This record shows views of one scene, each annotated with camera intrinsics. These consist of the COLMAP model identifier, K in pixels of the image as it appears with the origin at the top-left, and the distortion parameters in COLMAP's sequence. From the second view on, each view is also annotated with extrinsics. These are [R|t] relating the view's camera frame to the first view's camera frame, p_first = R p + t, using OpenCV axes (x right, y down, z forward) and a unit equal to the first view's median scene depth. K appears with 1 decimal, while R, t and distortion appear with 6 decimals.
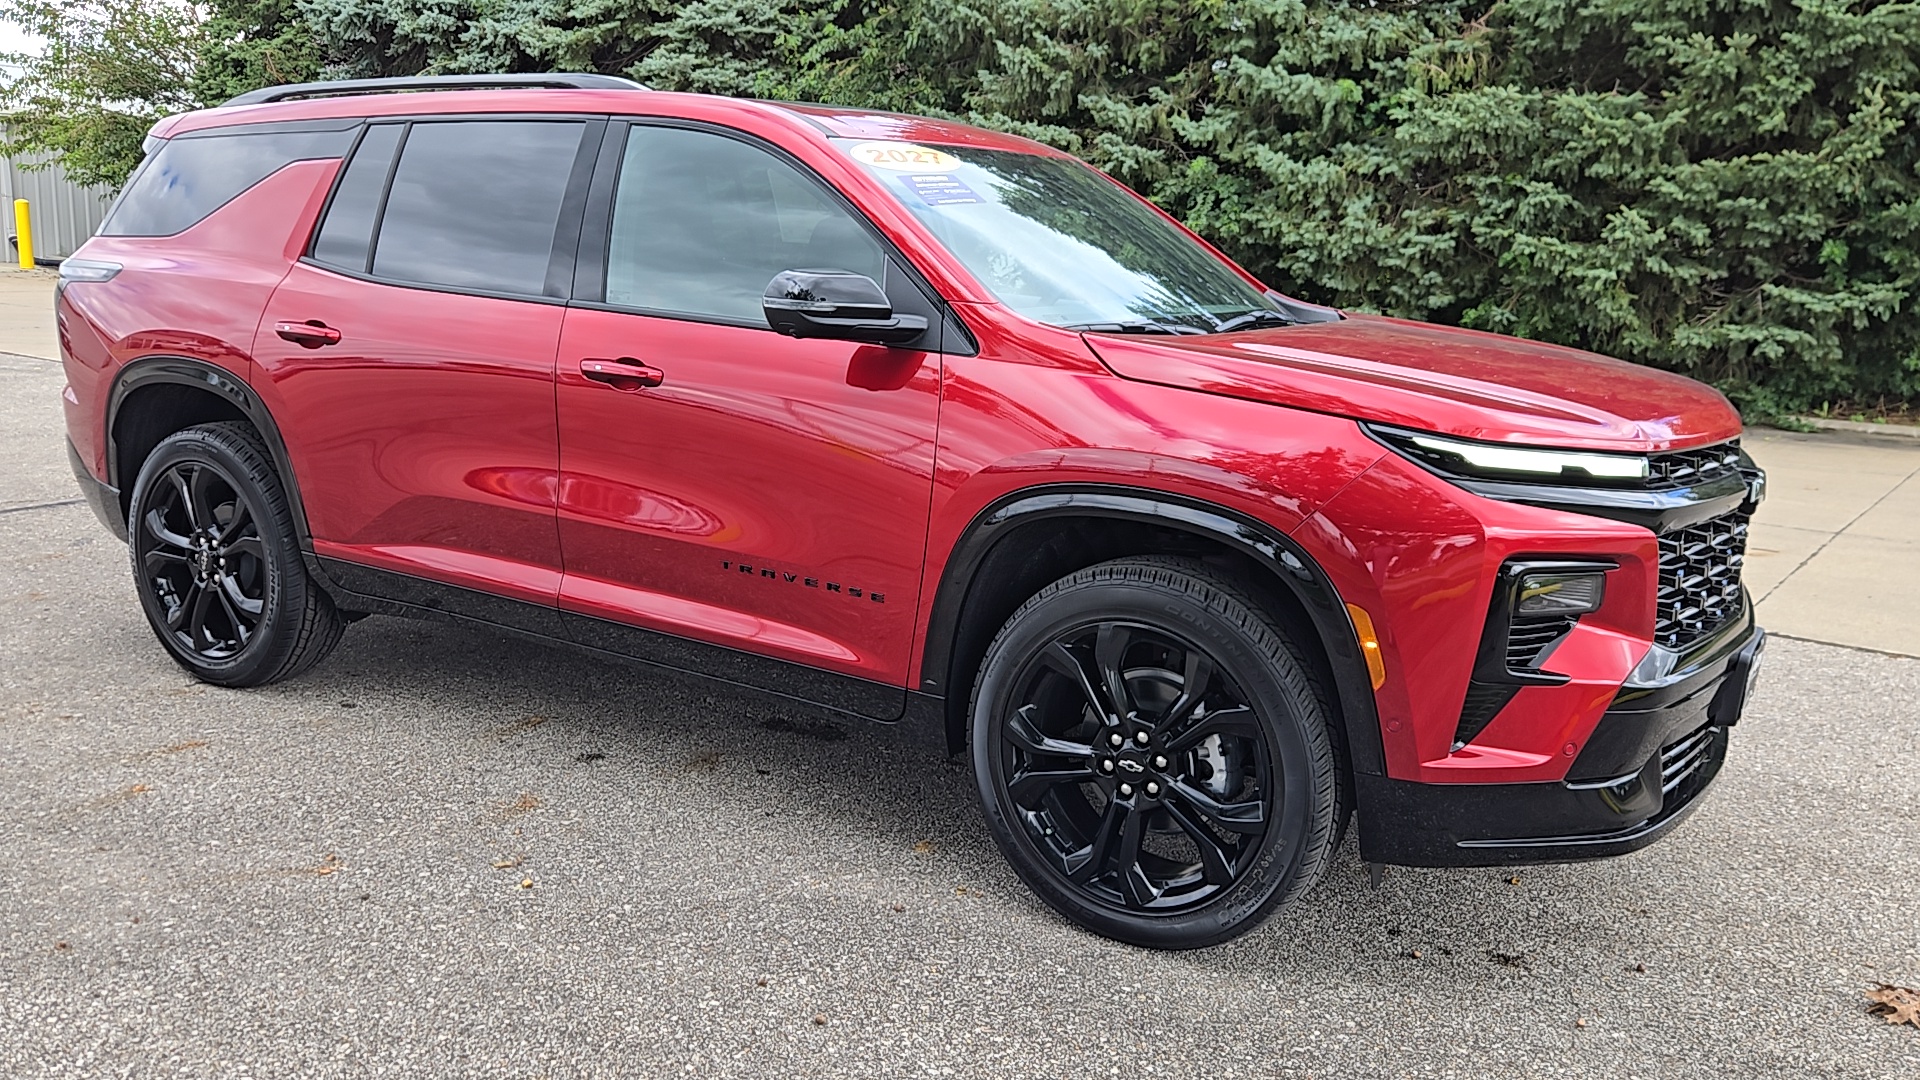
lens RADIAL K [[1600.8, 0, 953.8], [0, 1600.8, 539.8], [0, 0, 1]] dist [0.013990, -0.007889]
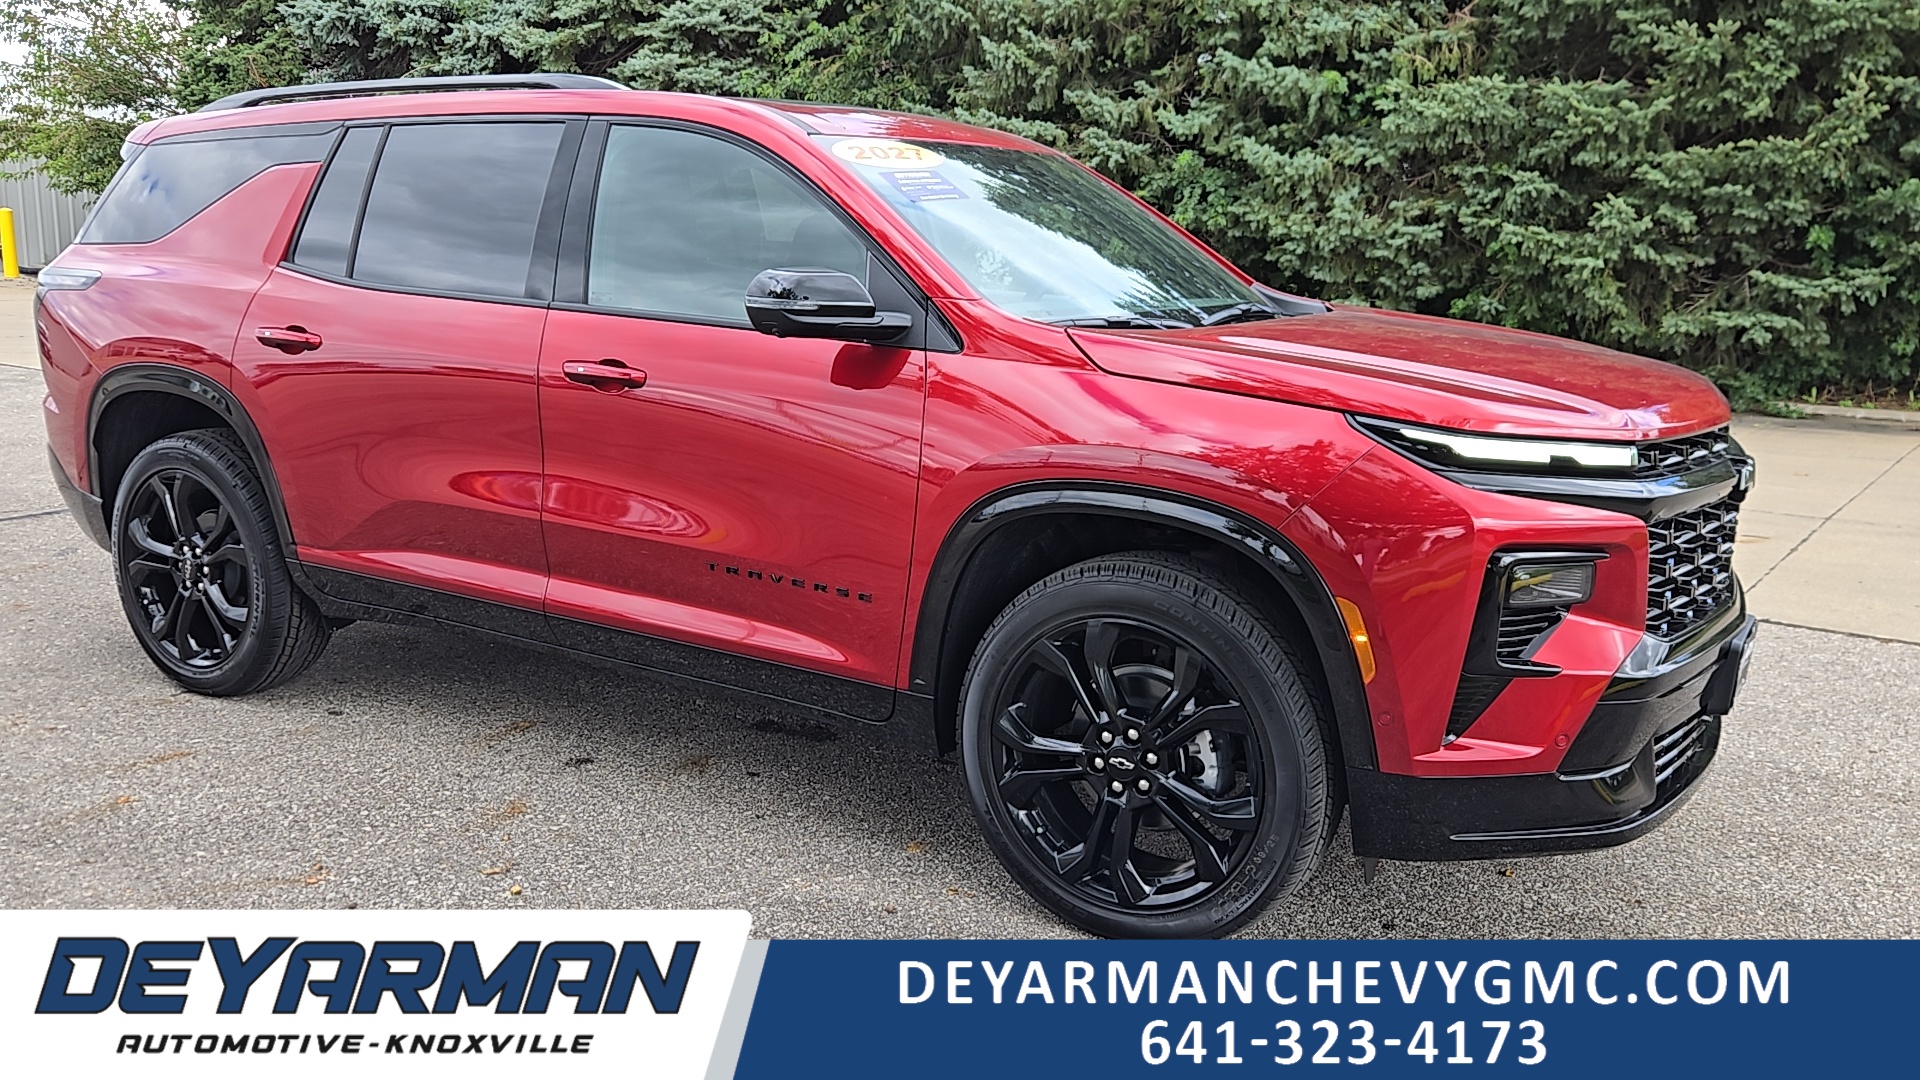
lens RADIAL K [[1600.8, 0, 953.8], [0, 1600.8, 539.8], [0, 0, 1]] dist [0.013990, -0.007889]
pose [[0.999895, -0.013694, 0.004642, 0.001005], [0.013685, 0.999904, 0.001975, -0.000257], [-0.004669, -0.001912, 0.999987, 0.001869]]
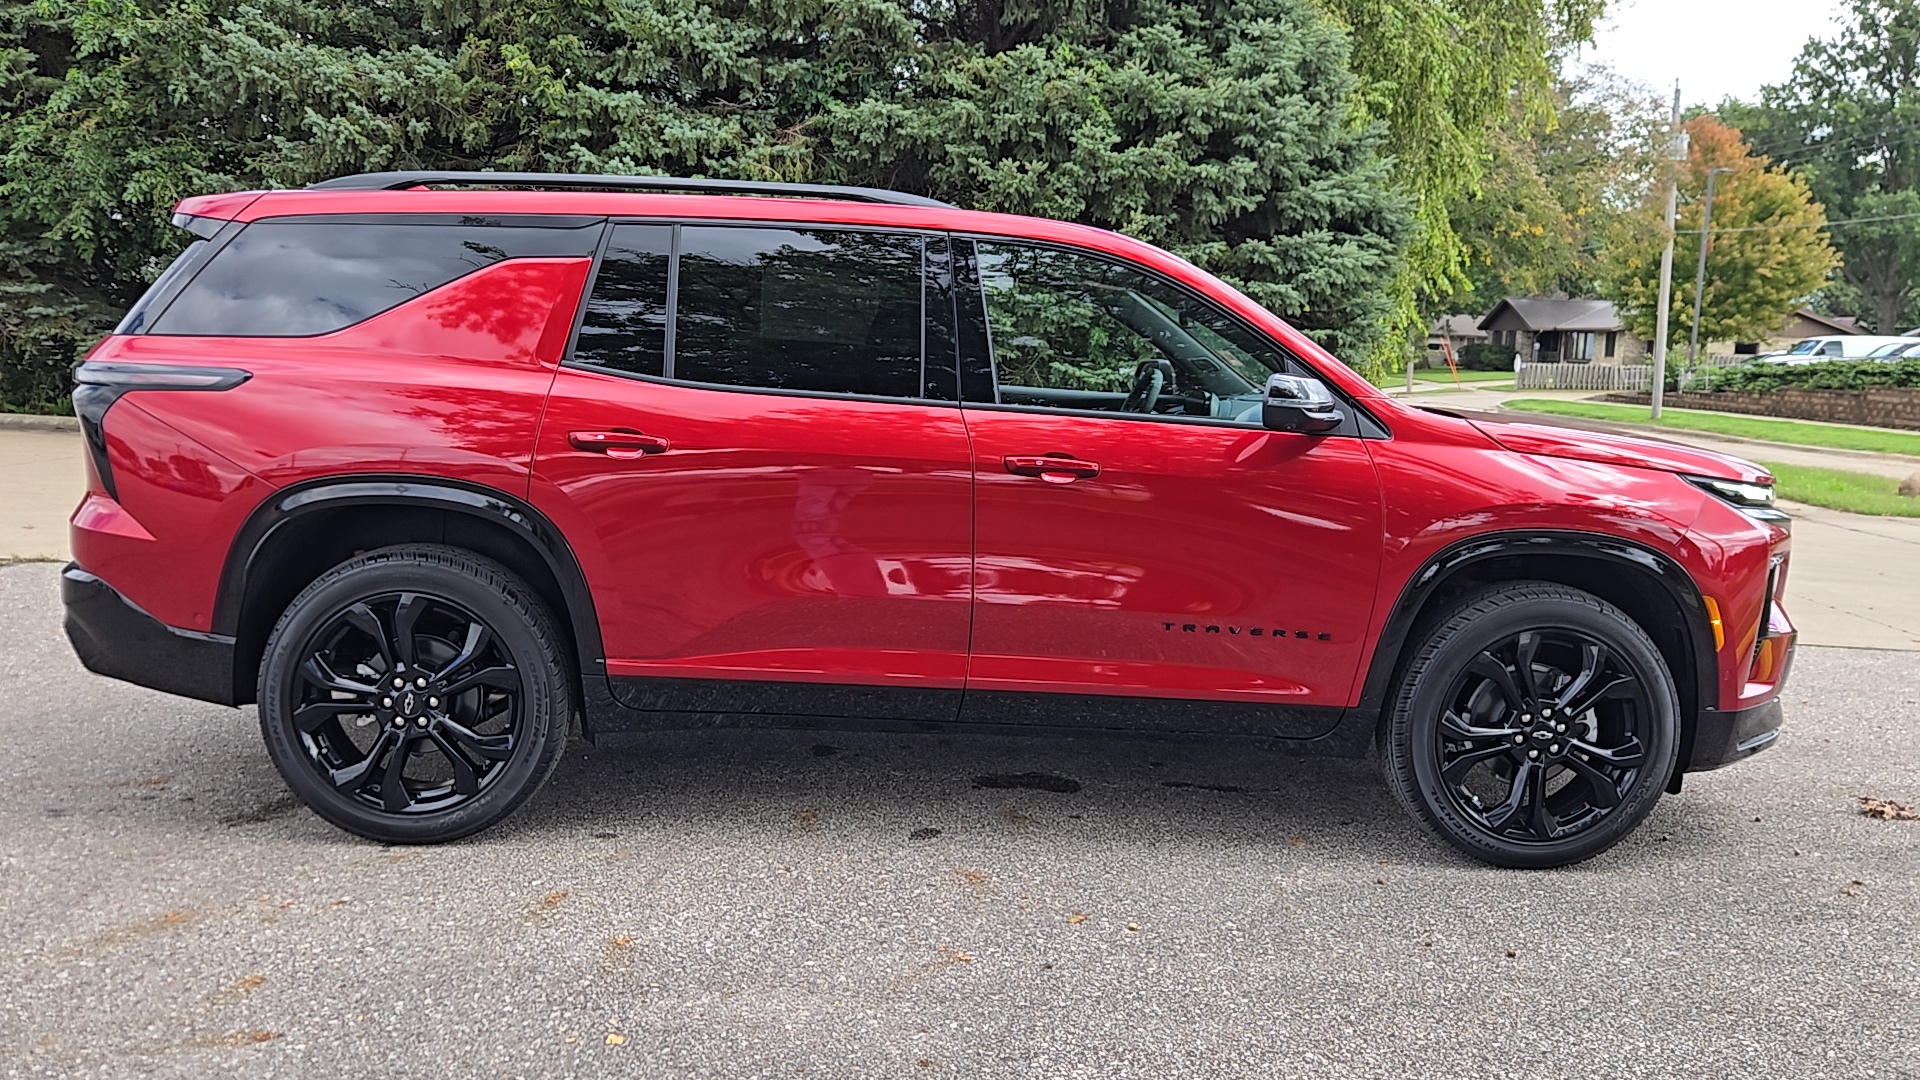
lens RADIAL K [[1600.8, 0, 953.8], [0, 1600.8, 539.8], [0, 0, 1]] dist [0.013990, -0.007889]
pose [[0.821124, -0.070913, 0.566328, -0.282141], [0.095527, 0.995330, -0.013876, -0.014064], [-0.562699, 0.065493, 0.824063, 0.039859]]
